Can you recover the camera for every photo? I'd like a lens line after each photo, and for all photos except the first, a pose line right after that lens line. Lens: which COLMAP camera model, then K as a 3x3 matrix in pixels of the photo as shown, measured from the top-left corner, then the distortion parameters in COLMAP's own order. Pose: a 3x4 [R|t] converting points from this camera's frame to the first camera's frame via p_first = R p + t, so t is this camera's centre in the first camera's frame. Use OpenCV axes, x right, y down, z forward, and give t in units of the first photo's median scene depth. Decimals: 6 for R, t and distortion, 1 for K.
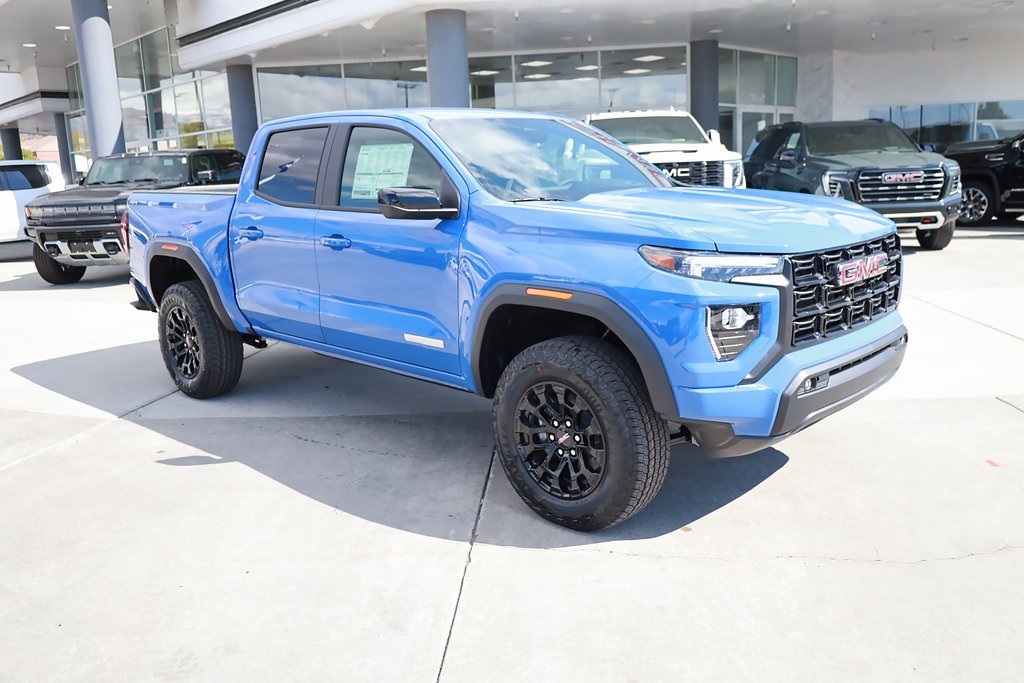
lens RADIAL K [[862.8, 0, 512.0], [0, 862.8, 341.5], [0, 0, 1]] dist [-0.005253, -0.001912]
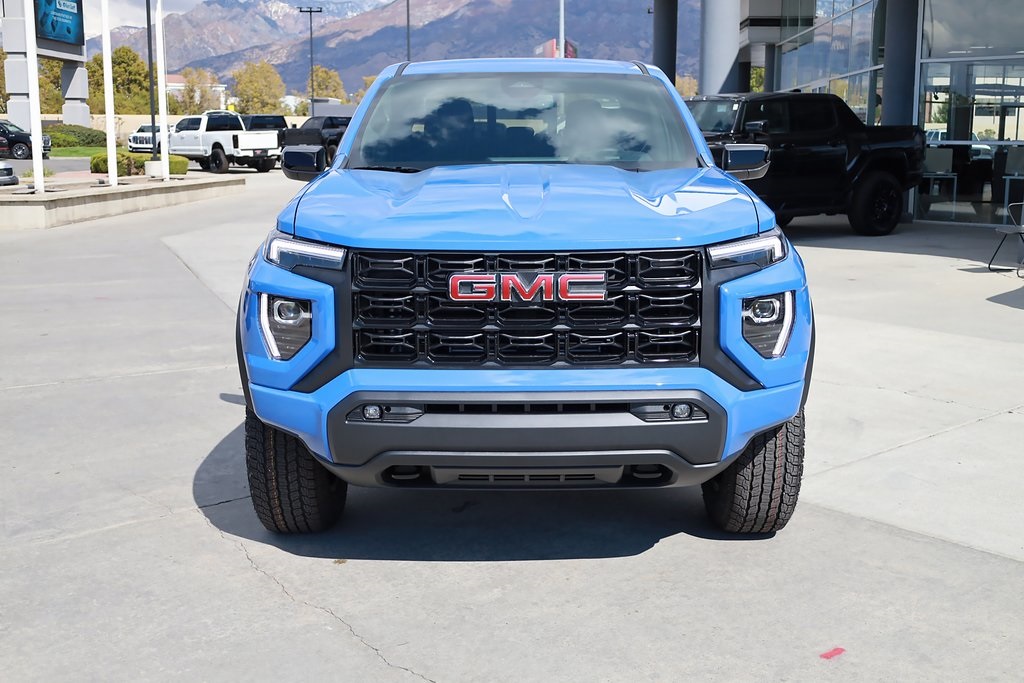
lens RADIAL K [[1159.5, 0, 512.0], [0, 1159.5, 341.5], [0, 0, 1]] dist [0.019440, 0.018414]
pose [[0.711411, 0.176692, -0.680202, 0.802463], [-0.180788, 0.981317, 0.065828, -0.077125], [0.679125, 0.076142, 0.730063, 0.196189]]
